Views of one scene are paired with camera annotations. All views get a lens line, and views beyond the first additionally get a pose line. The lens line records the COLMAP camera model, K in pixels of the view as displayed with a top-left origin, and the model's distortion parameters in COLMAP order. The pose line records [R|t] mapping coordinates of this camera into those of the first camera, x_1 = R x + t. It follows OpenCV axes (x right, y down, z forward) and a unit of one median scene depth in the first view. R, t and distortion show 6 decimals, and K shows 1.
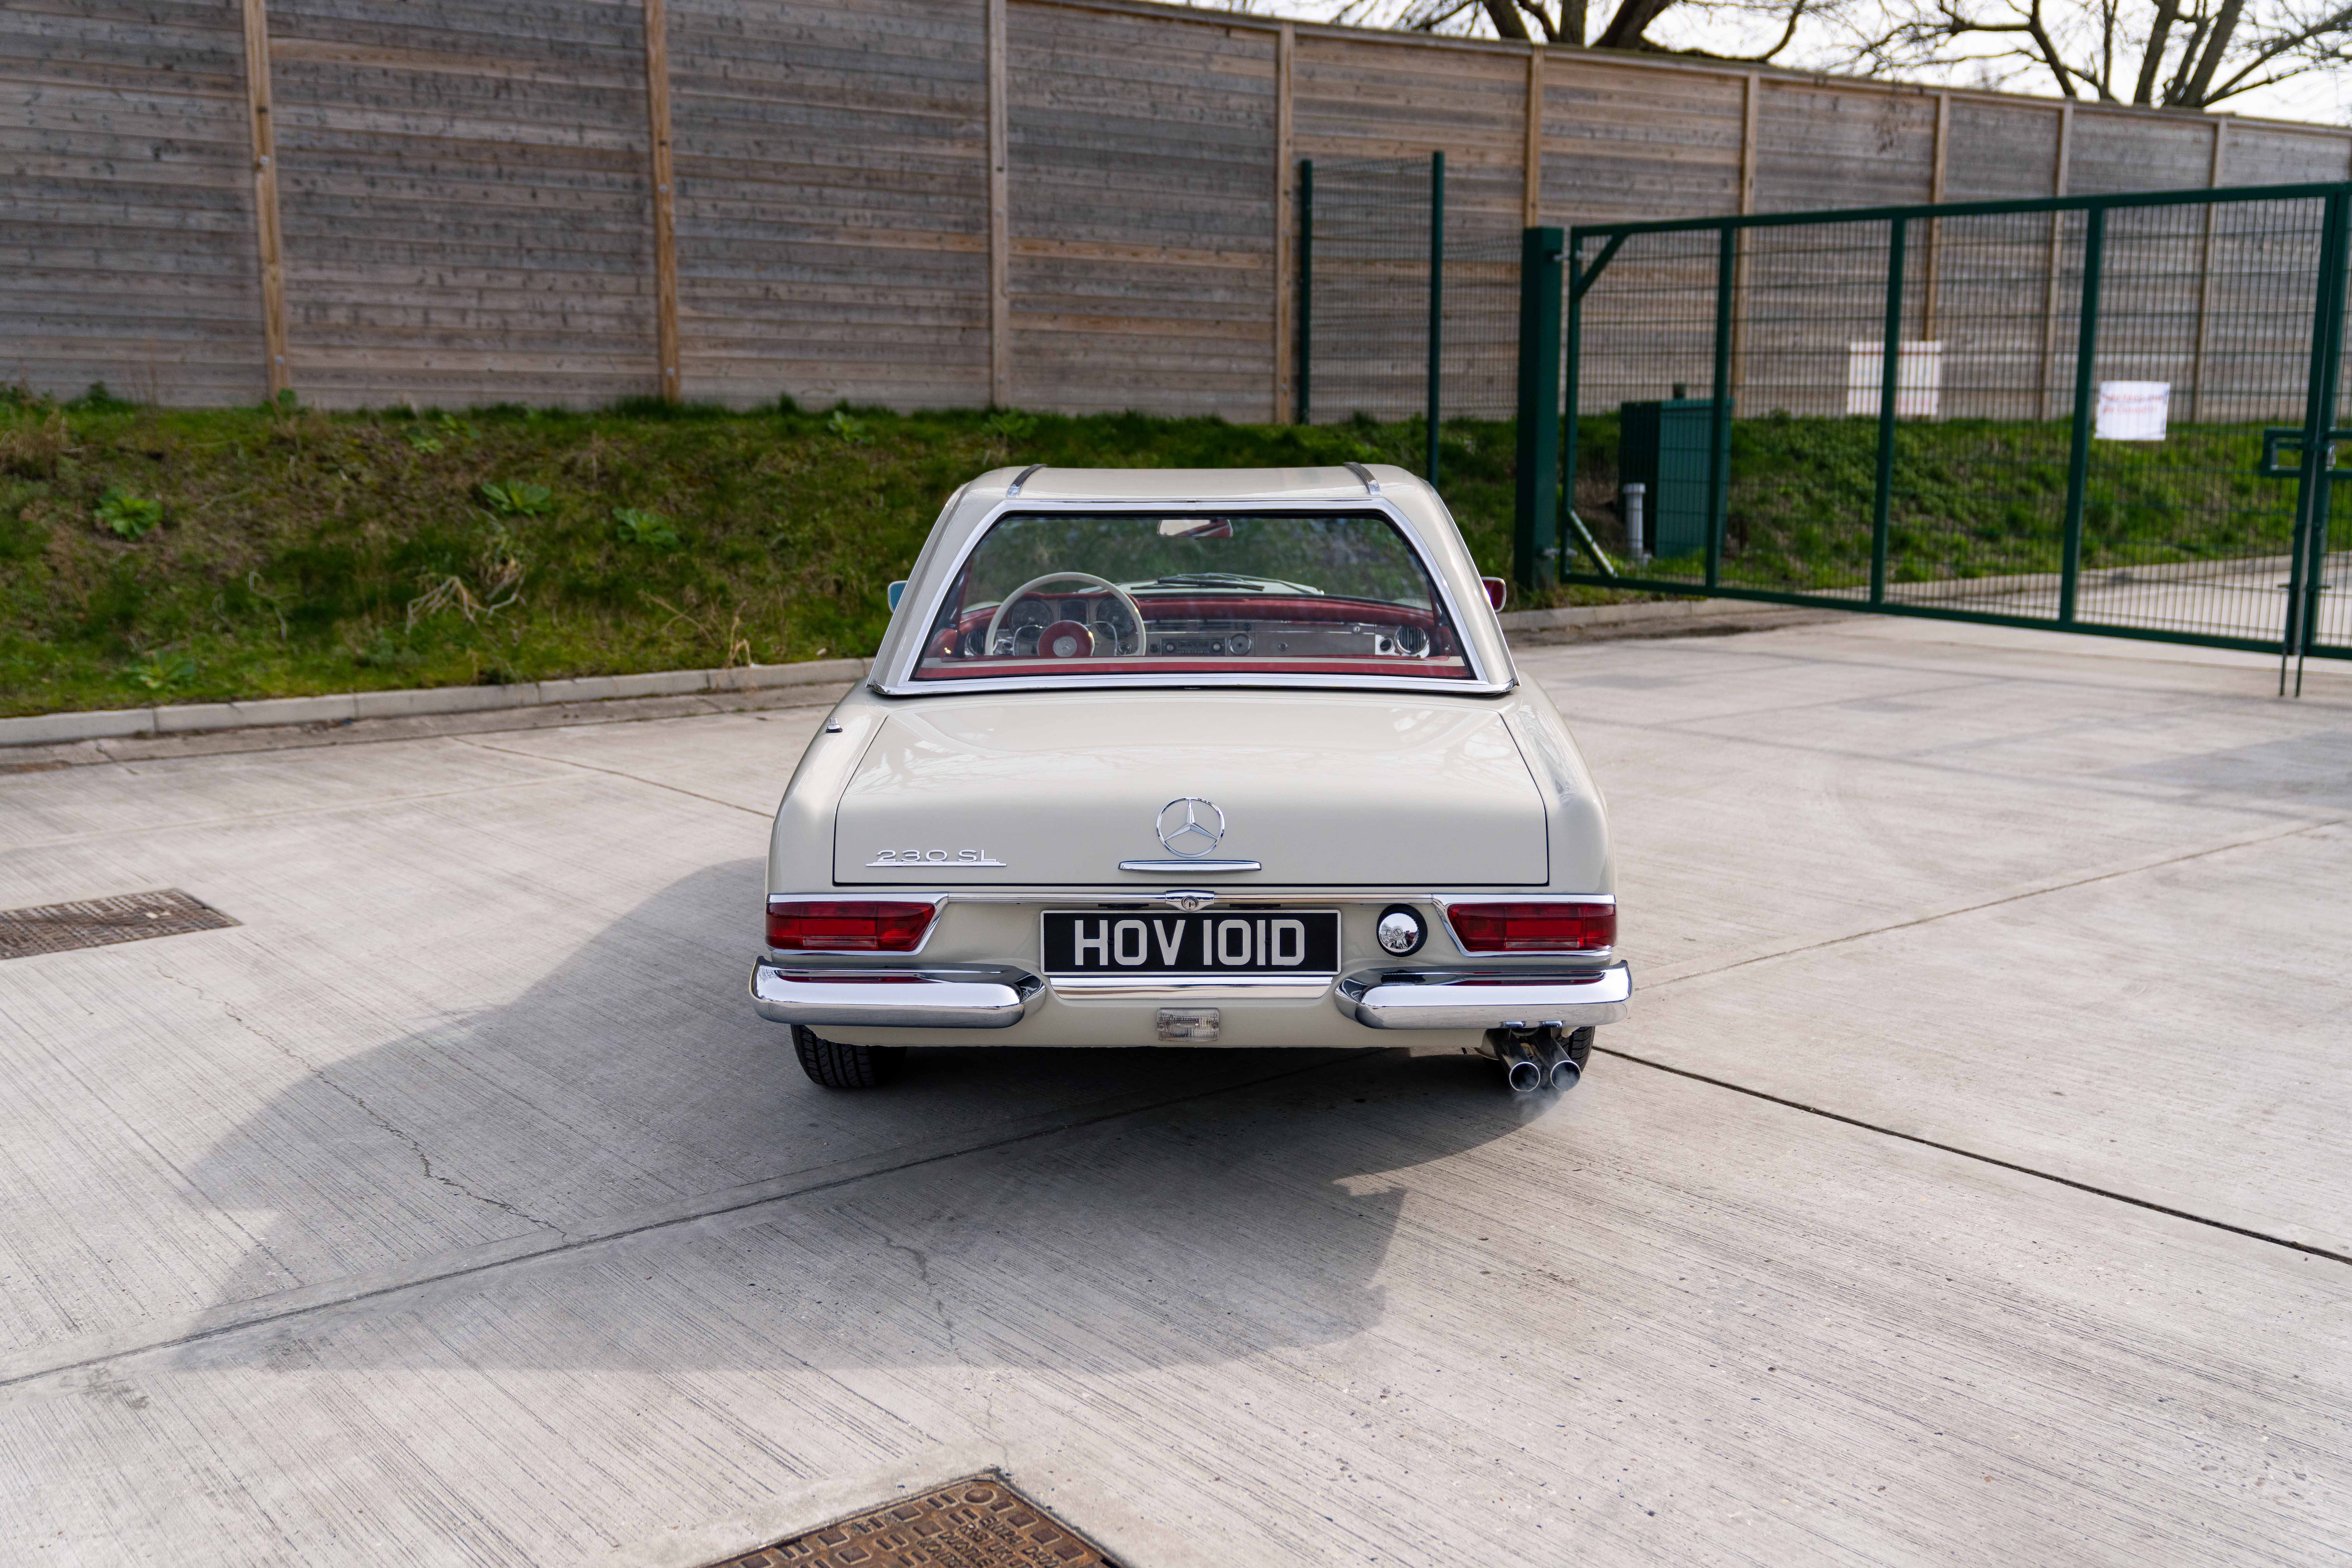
lens RADIAL K [[2247.7, 0, 1177.4], [0, 2247.7, 789.4], [0, 0, 1]] dist [-0.006913, 0.015008]
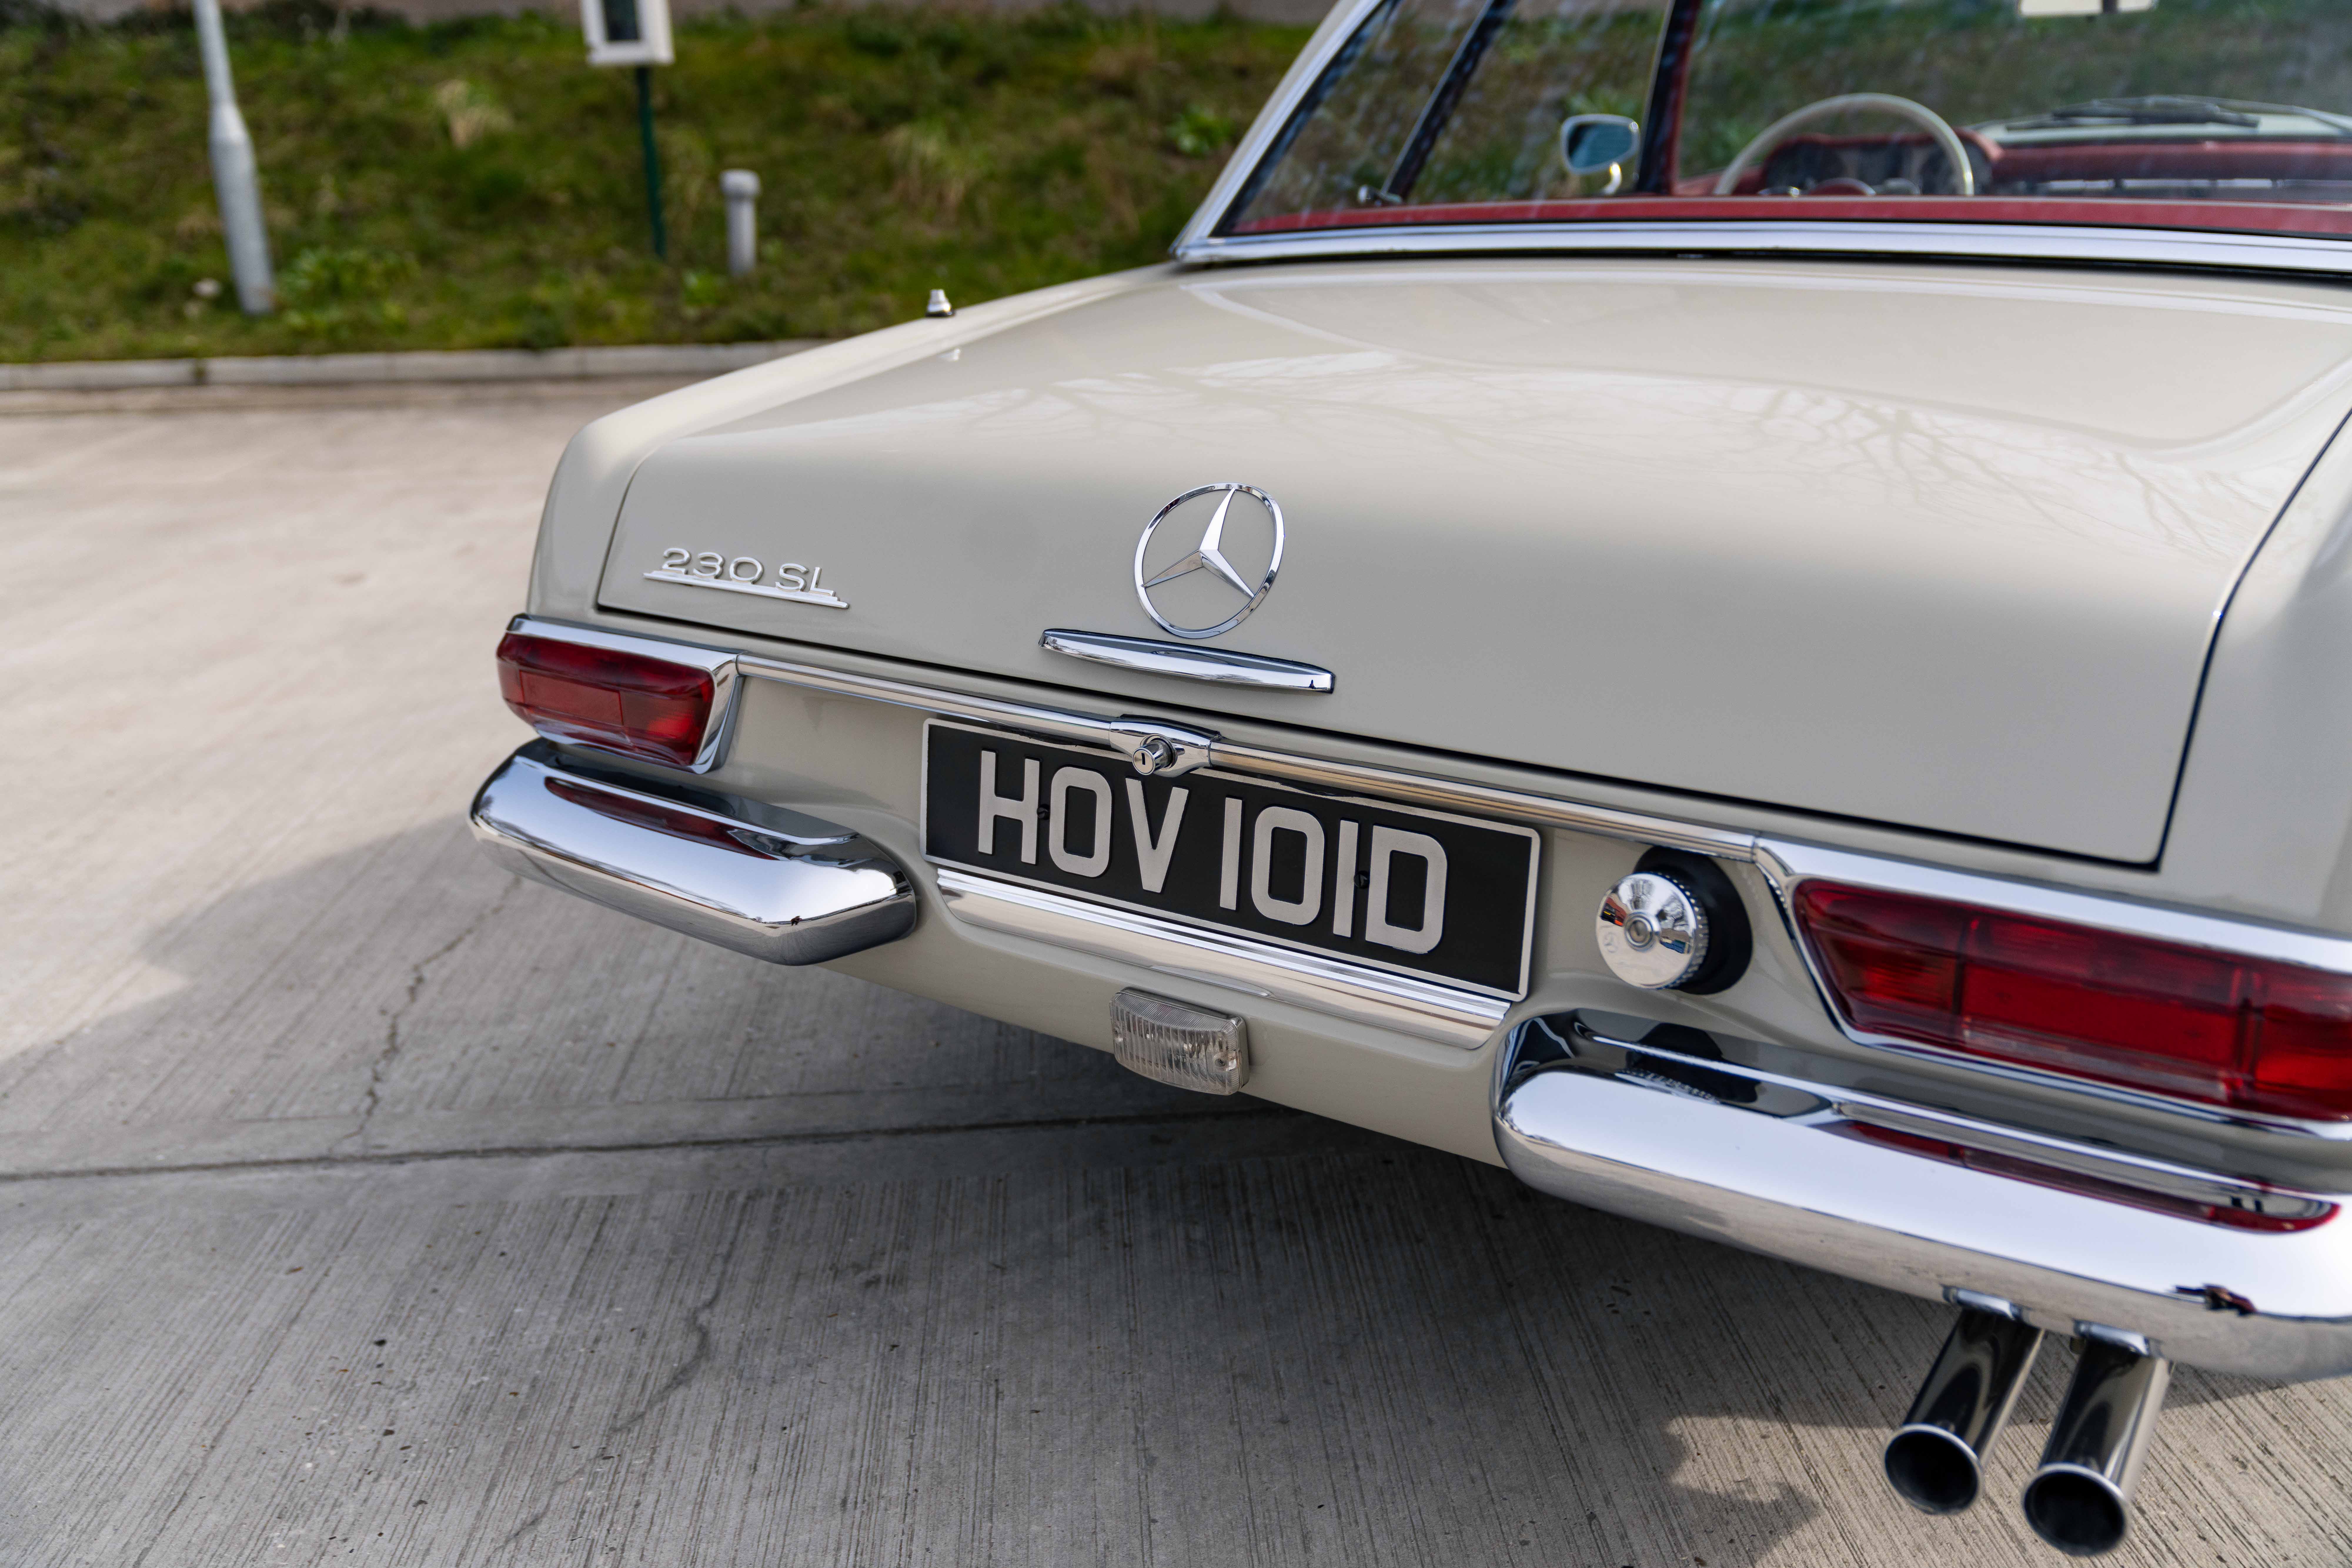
lens RADIAL K [[2053.3, 0, 1177.4], [0, 2053.3, 788.2], [0, 0, 1]] dist [-0.006975, 0.006219]
pose [[0.816196, 0.156888, -0.556067, 0.059229], [-0.065308, 0.981311, 0.181006, -0.002461], [0.574073, -0.111421, 0.811188, 0.201480]]
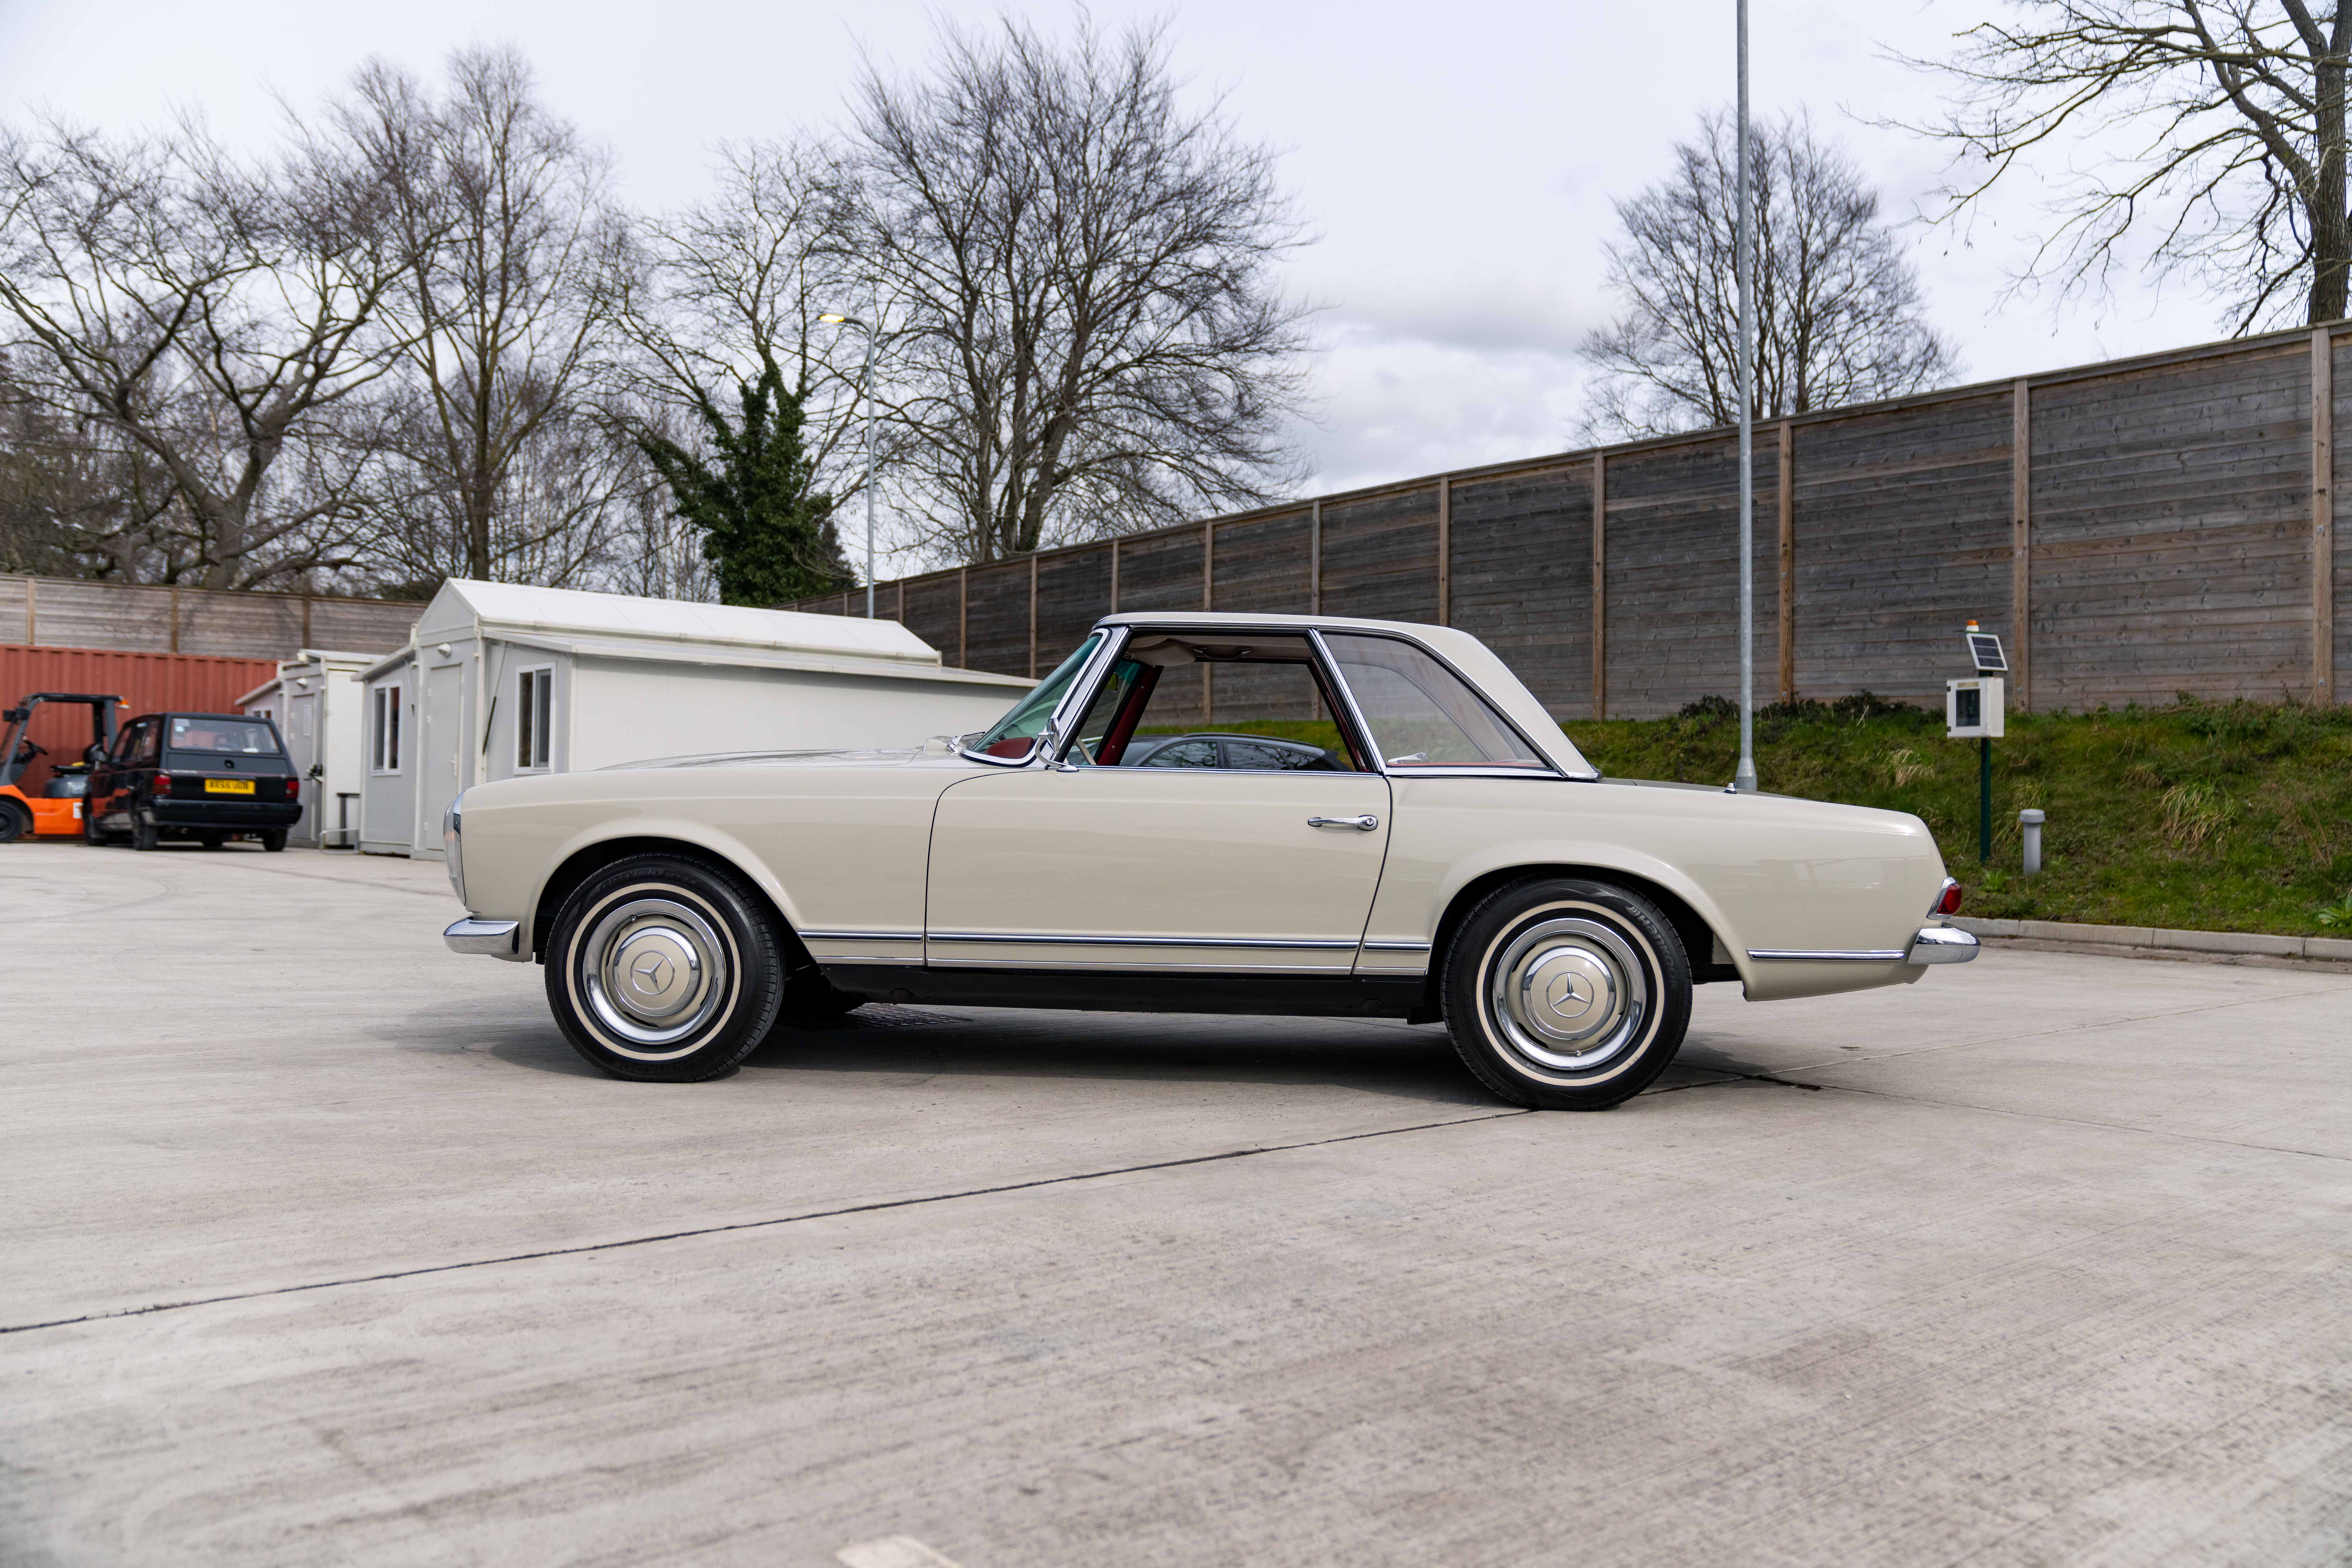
lens RADIAL K [[1863.9, 0, 1180.0], [0, 1863.9, 778.7], [0, 0, 1]] dist [-0.013299, 0.013441]
pose [[0.039006, -0.009231, -0.999196, 0.448676], [-0.181849, 0.983193, -0.016182, 0.006908], [0.982552, 0.182334, 0.036672, 0.247398]]
